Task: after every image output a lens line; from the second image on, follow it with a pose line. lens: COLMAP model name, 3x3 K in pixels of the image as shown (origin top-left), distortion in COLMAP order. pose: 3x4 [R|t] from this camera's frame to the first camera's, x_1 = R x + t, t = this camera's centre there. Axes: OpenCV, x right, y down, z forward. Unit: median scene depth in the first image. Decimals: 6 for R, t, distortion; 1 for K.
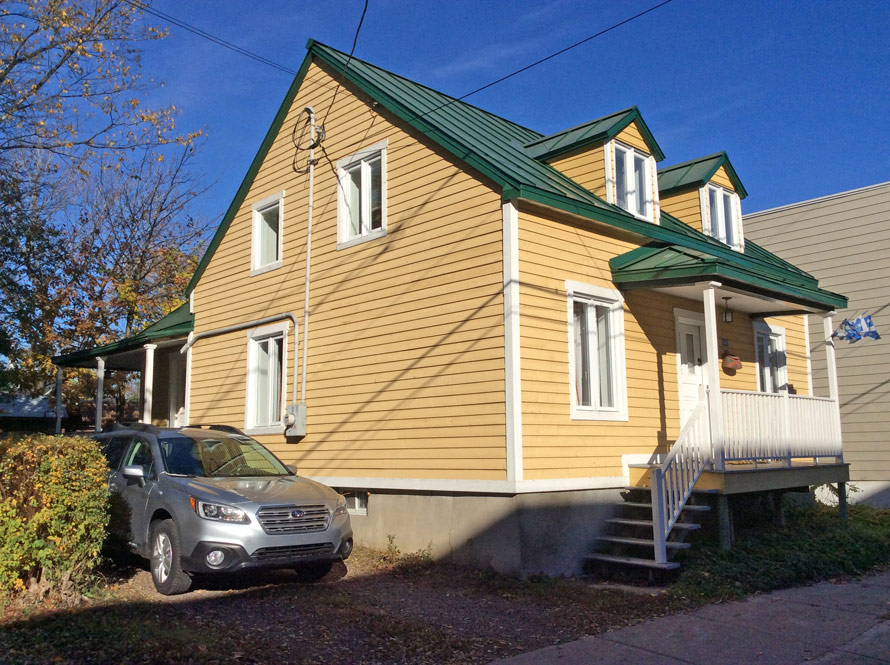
lens RADIAL K [[830.3, 0, 442.7], [0, 830.3, 334.6], [0, 0, 1]] dist [0.040001, 0.000000]
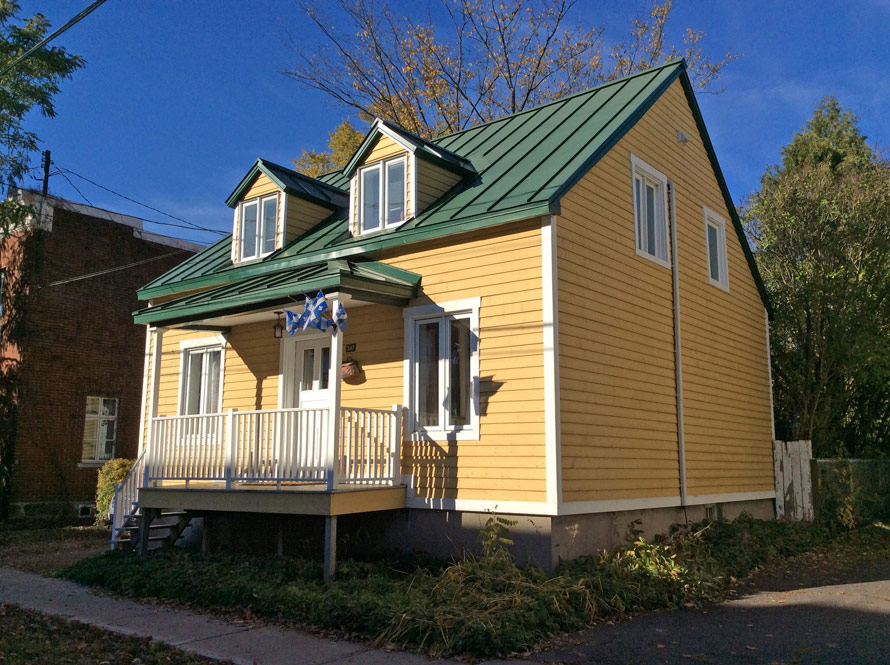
lens RADIAL K [[830.3, 0, 444.9], [0, 830.3, 331.6], [0, 0, 1]] dist [0.040001, 0.000000]
pose [[0.144008, -0.144627, -0.978951, 1.390079], [0.139933, 0.982298, -0.124536, 0.132714], [0.979633, -0.119054, 0.161697, 1.096751]]
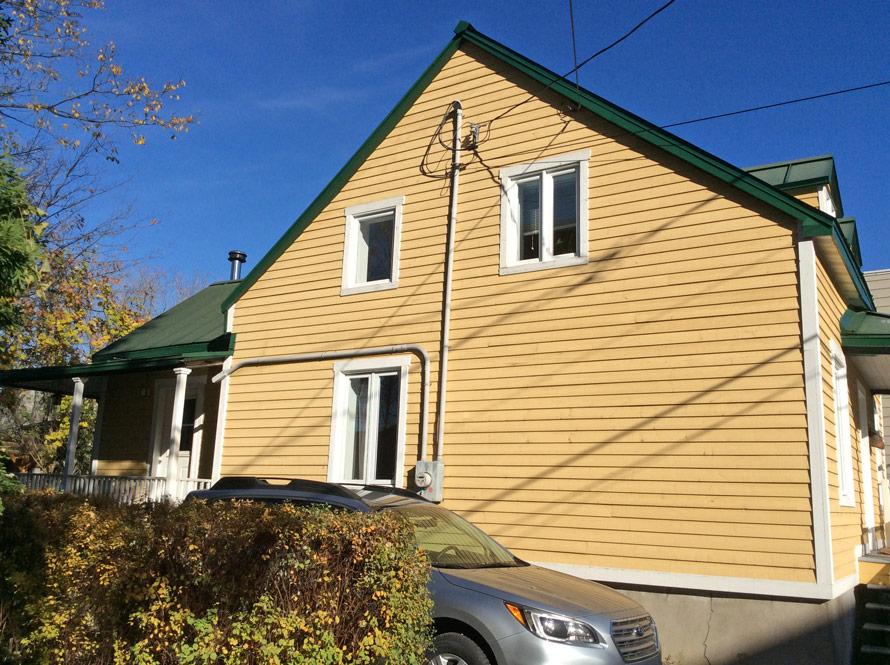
lens RADIAL K [[830.3, 0, 446.4], [0, 830.3, 329.2], [0, 0, 1]] dist [0.040001, 0.000000]
pose [[0.967823, 0.093640, 0.233560, -0.354662], [-0.079088, 0.994341, -0.070931, 0.013452], [-0.238880, 0.050177, 0.969752, 0.216477]]
